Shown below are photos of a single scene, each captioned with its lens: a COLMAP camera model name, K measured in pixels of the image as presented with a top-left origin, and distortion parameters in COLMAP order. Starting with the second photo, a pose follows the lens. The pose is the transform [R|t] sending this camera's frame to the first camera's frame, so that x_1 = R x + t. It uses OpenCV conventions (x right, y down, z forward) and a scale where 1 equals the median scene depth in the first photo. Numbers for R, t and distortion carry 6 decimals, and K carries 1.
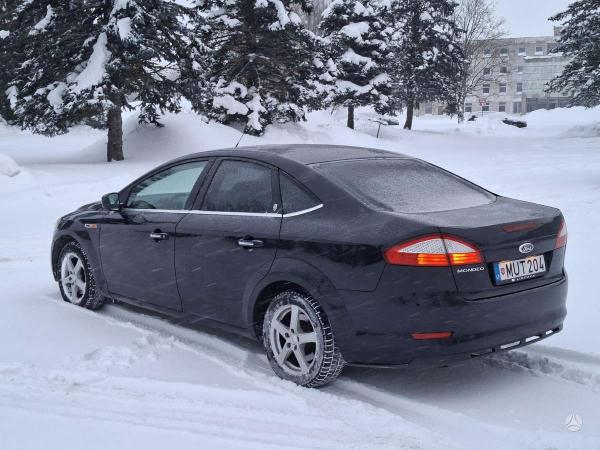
lens RADIAL K [[837.5, 0, 300.0], [0, 837.5, 225.0], [0, 0, 1]] dist [0.182160, -0.336395]
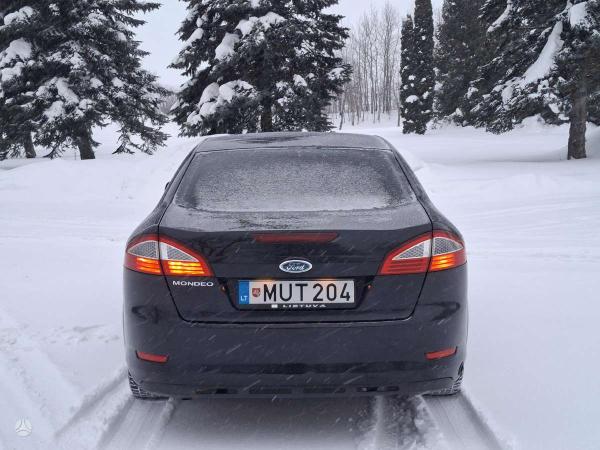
lens RADIAL K [[837.5, 0, 300.0], [0, 837.5, 225.0], [0, 0, 1]] dist [0.182160, -0.336395]
pose [[0.734089, 0.070960, -0.675336, 0.211417], [-0.071969, 0.997054, 0.026534, -0.007989], [0.675229, 0.029125, 0.737033, 0.125939]]
